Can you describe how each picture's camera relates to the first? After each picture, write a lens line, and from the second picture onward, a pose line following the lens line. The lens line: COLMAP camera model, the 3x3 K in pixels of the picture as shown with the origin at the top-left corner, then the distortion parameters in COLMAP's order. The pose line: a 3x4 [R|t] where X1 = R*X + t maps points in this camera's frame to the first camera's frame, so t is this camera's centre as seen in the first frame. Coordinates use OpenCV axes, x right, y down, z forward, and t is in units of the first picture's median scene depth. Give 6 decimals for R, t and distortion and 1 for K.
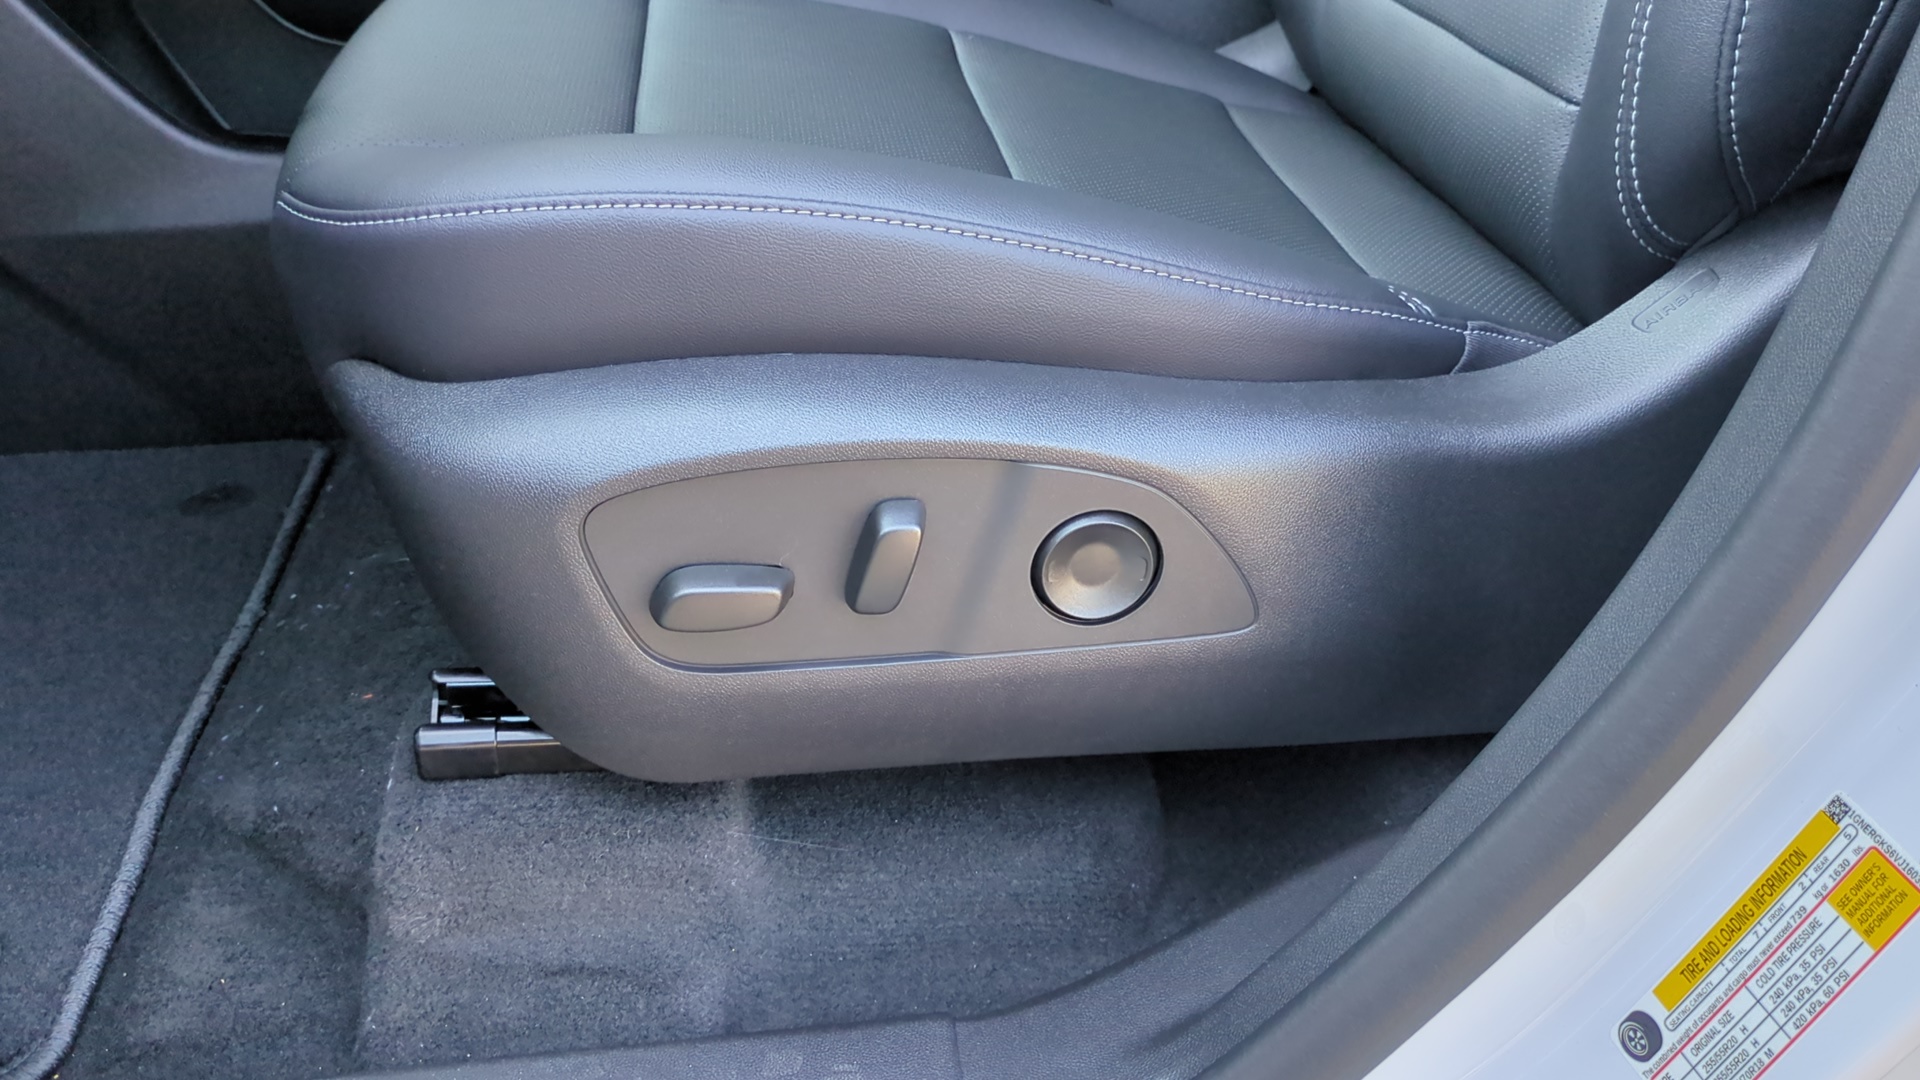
lens RADIAL K [[1659.0, 0, 956.0], [0, 1659.0, 534.8], [0, 0, 1]] dist [0.063699, -0.085911]
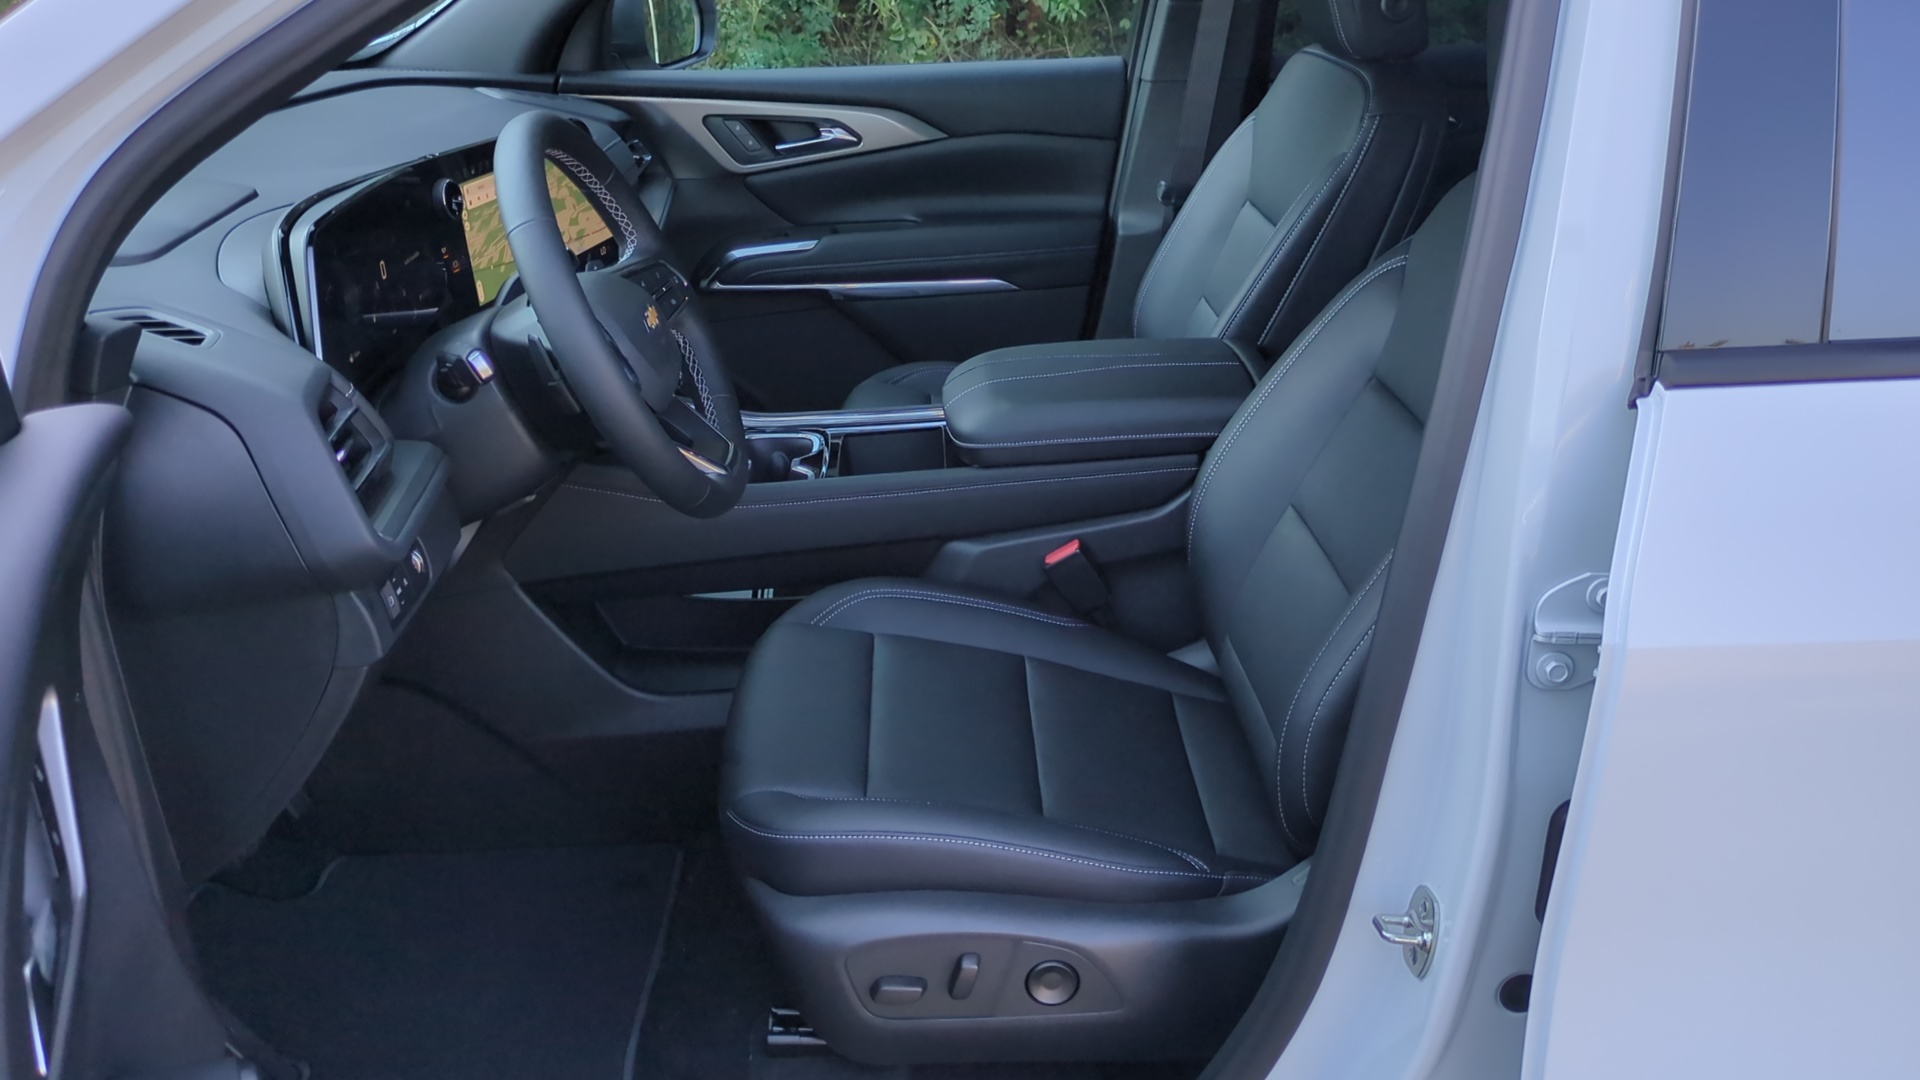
lens RADIAL K [[1659.0, 0, 956.0], [0, 1659.0, 534.8], [0, 0, 1]] dist [0.063699, -0.085911]
pose [[0.994299, 0.016788, -0.105294, 0.189905], [-0.031214, 0.990094, -0.136894, -0.289558], [0.101953, 0.139400, 0.984974, -1.498396]]
